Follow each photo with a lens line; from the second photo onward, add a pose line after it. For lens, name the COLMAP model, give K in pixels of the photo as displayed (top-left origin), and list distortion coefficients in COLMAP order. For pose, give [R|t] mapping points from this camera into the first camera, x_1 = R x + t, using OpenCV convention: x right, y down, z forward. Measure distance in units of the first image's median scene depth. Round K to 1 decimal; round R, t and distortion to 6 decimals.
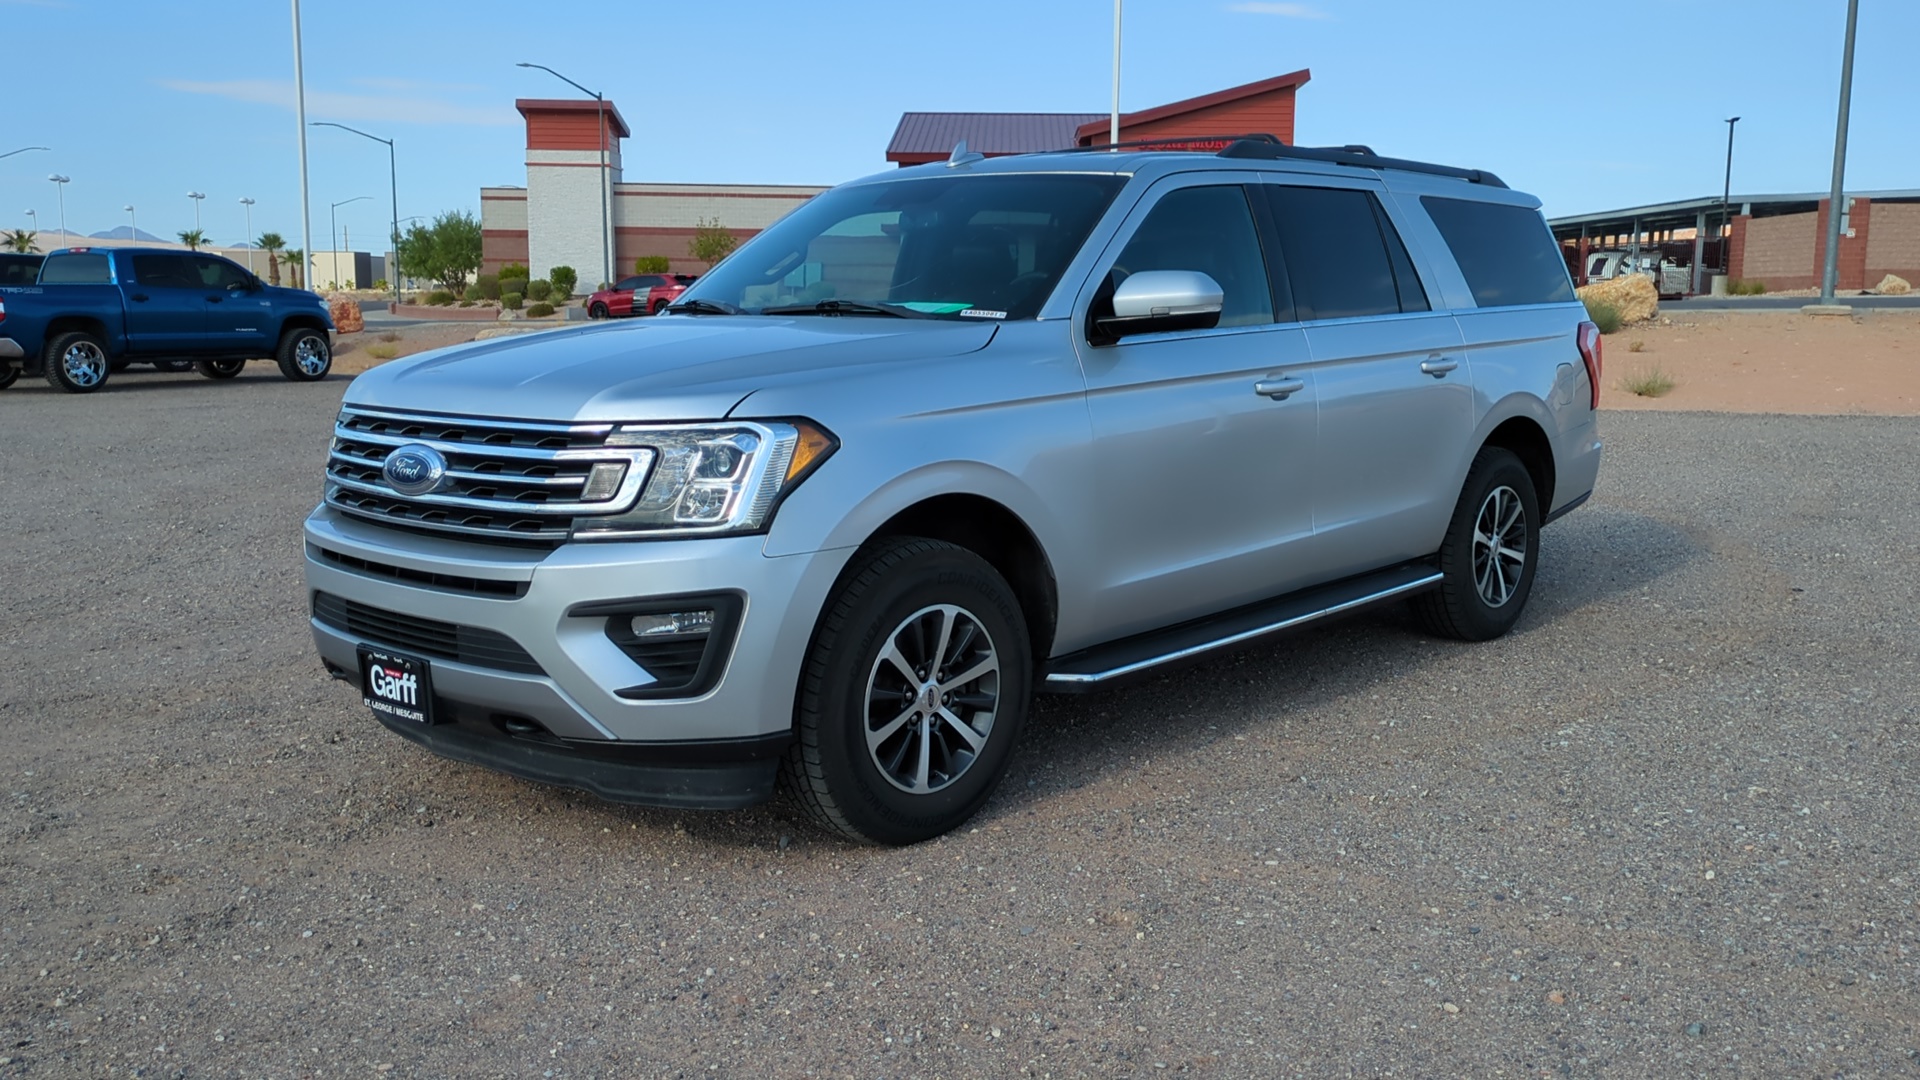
lens RADIAL K [[1638.0, 0, 979.9], [0, 1638.0, 537.2], [0, 0, 1]] dist [0.073249, -0.081216]
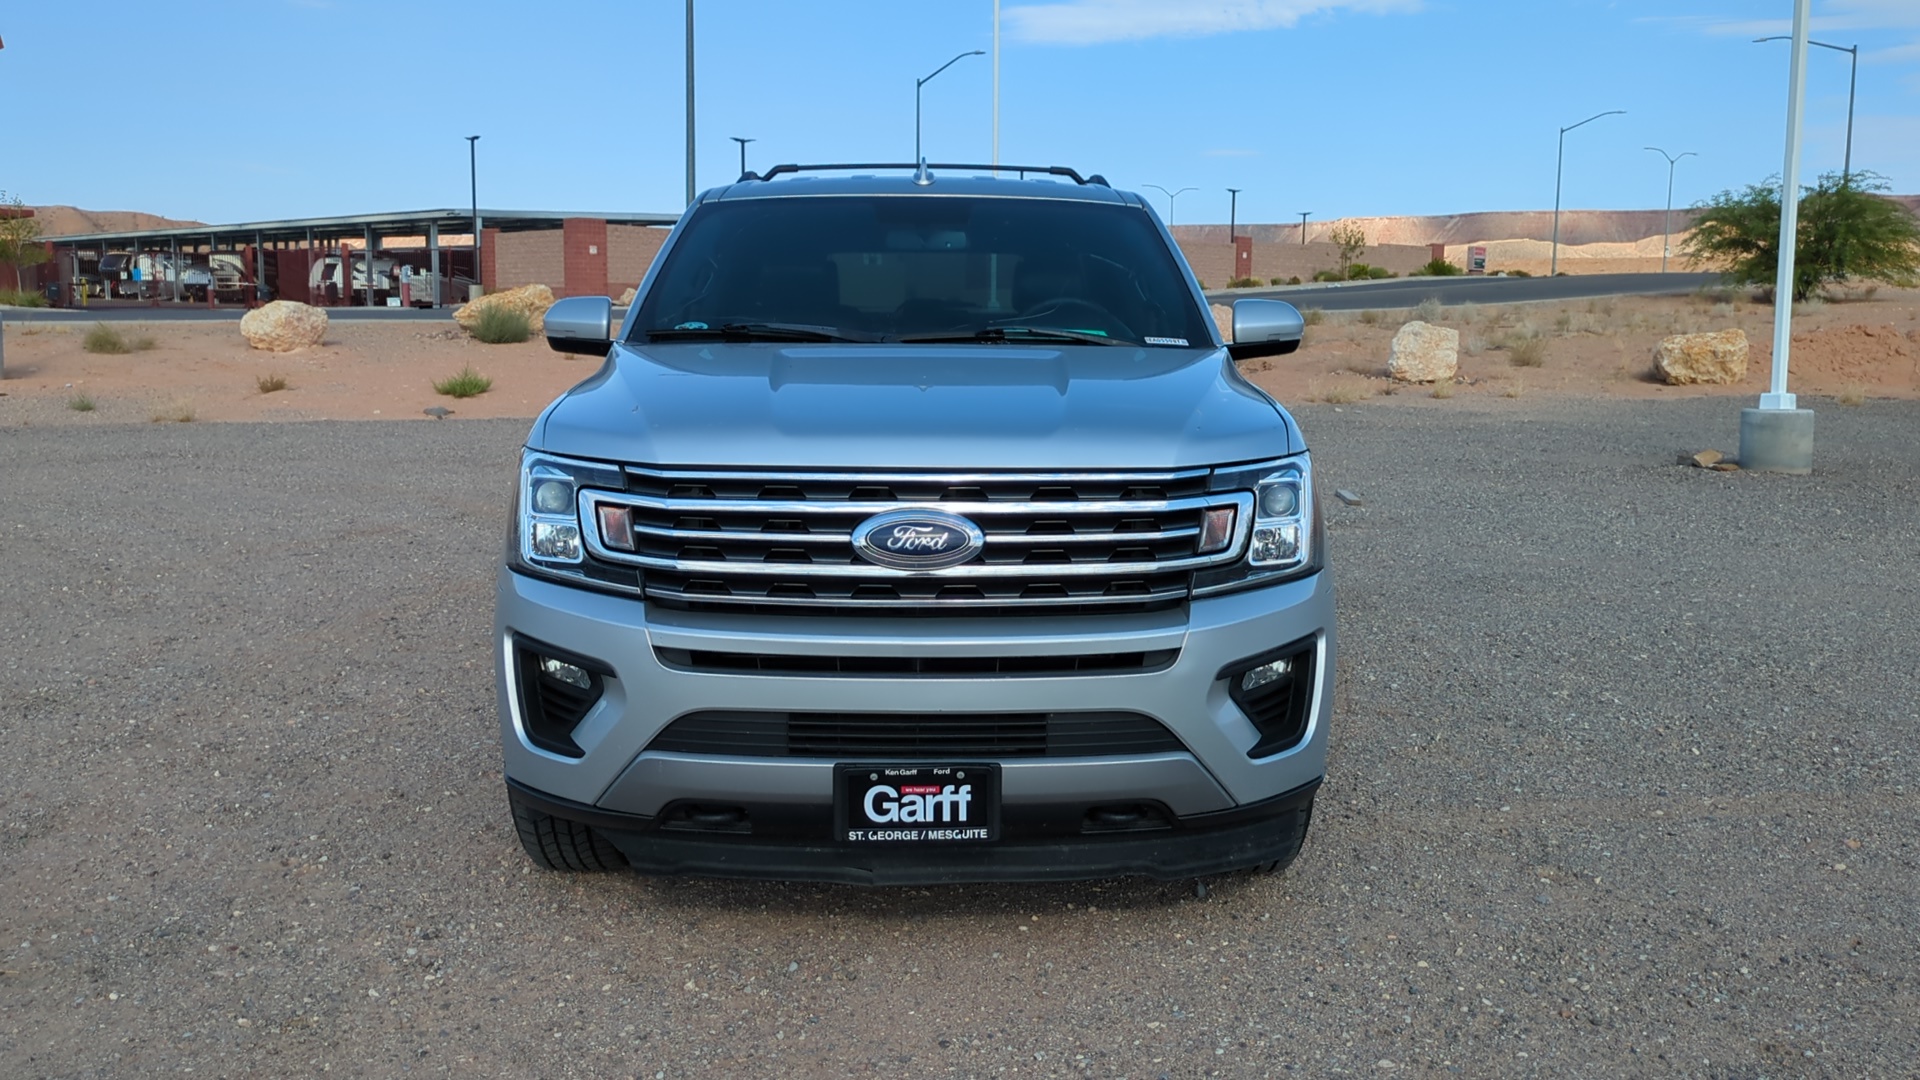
lens RADIAL K [[1638.0, 0, 979.9], [0, 1638.0, 537.2], [0, 0, 1]] dist [0.073249, -0.081216]
pose [[0.731981, -0.087341, 0.675704, -0.879760], [0.089509, 0.995481, 0.031711, -0.065822], [-0.675420, 0.037270, 0.736491, 0.380773]]
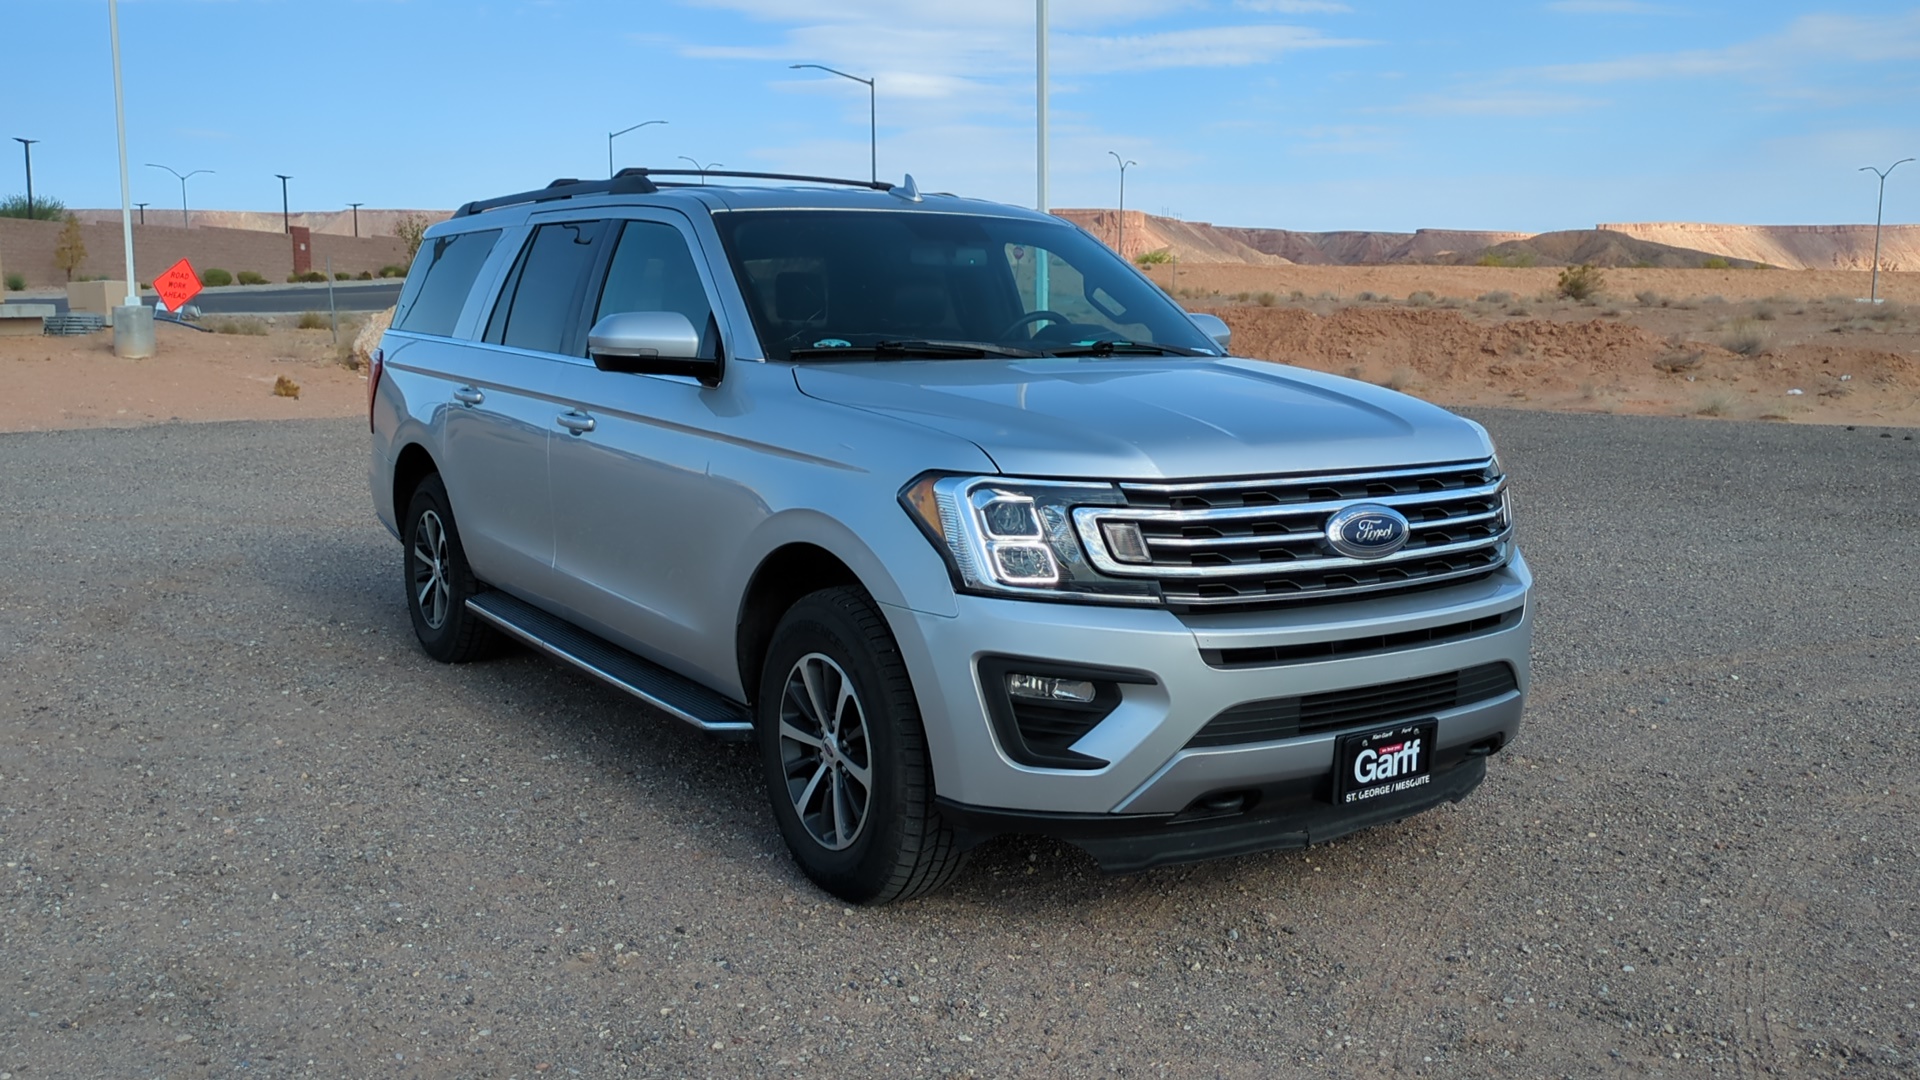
lens RADIAL K [[1638.0, 0, 979.9], [0, 1638.0, 537.2], [0, 0, 1]] dist [0.073249, -0.081216]
pose [[0.253690, -0.128274, 0.958743, -1.306024], [0.131879, 0.986499, 0.097092, -0.158834], [-0.958253, 0.101806, 0.267181, 0.970286]]
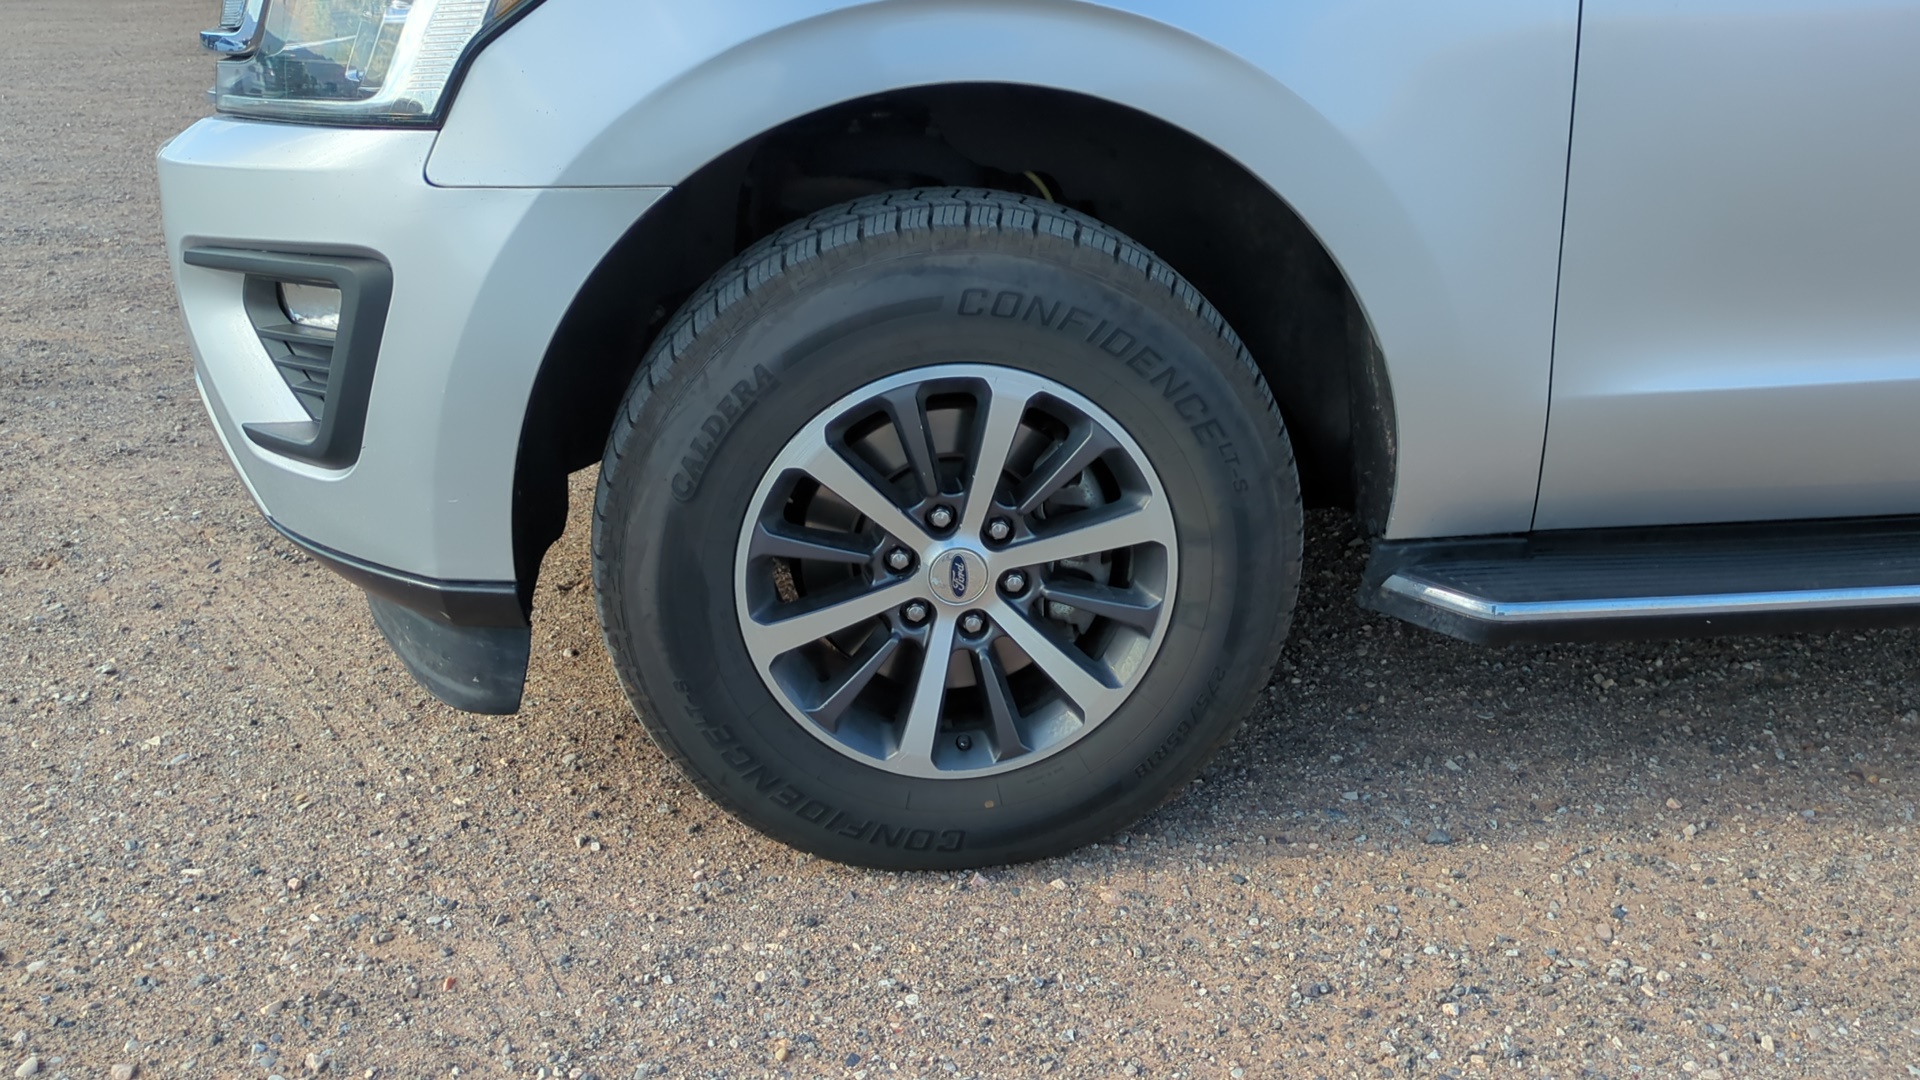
lens RADIAL K [[1638.0, 0, 979.9], [0, 1638.0, 537.2], [0, 0, 1]] dist [0.073249, -0.081216]
pose [[0.768906, 0.224878, -0.598510, 0.239495], [-0.107763, 0.968294, 0.225374, -0.010597], [0.630215, -0.108795, 0.768760, 0.693075]]
